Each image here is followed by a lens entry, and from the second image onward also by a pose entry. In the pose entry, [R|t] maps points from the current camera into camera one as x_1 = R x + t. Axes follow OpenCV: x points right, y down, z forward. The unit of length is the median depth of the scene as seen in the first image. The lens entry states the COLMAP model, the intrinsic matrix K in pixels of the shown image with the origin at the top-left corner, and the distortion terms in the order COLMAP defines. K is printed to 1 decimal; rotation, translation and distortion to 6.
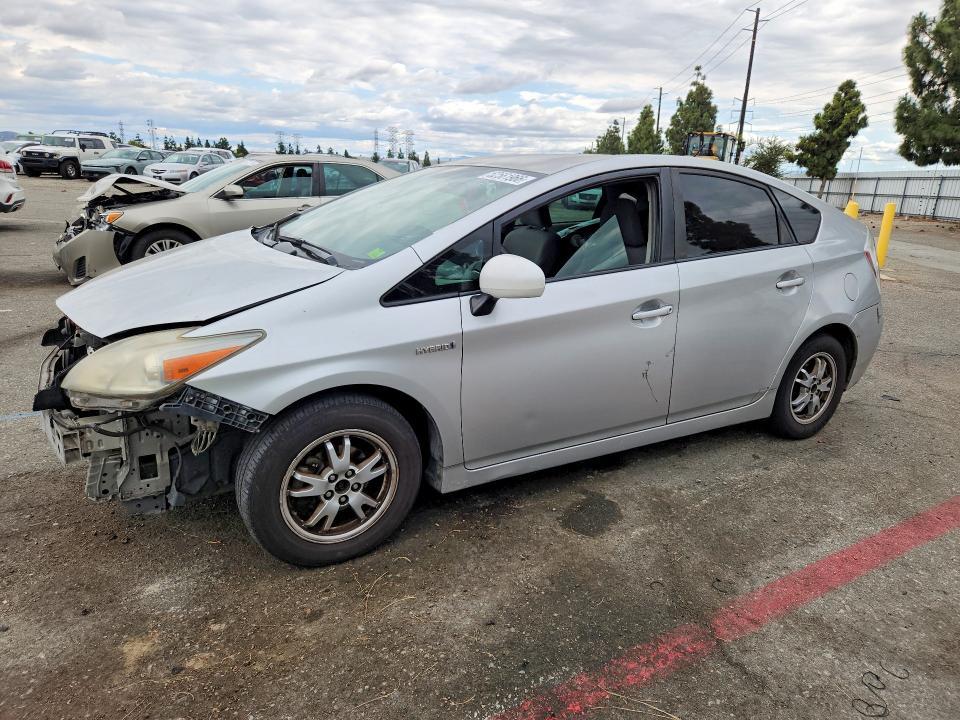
lens RADIAL K [[700.7, 0, 480.0], [0, 700.7, 360.0], [0, 0, 1]] dist [0.012756, -0.000252]
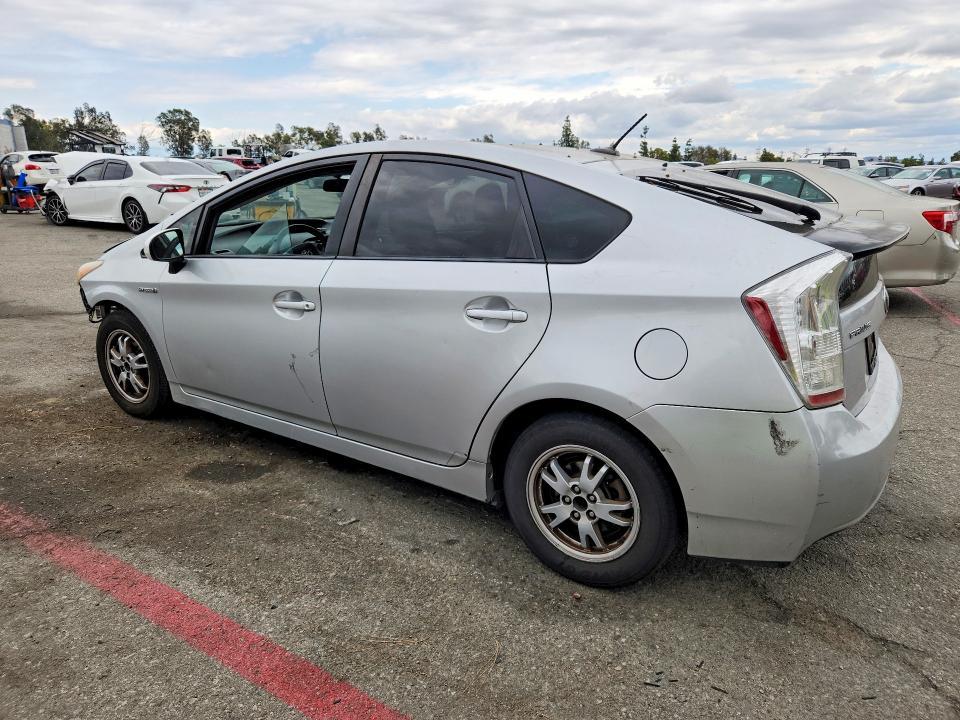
lens RADIAL K [[688.1, 0, 480.0], [0, 688.1, 360.0], [0, 0, 1]] dist [0.059797, -0.046887]
pose [[0.378822, 0.202515, -0.903040, 1.209447], [-0.231963, 0.965395, 0.119191, -0.165202], [0.895928, 0.164320, 0.412688, 0.832720]]
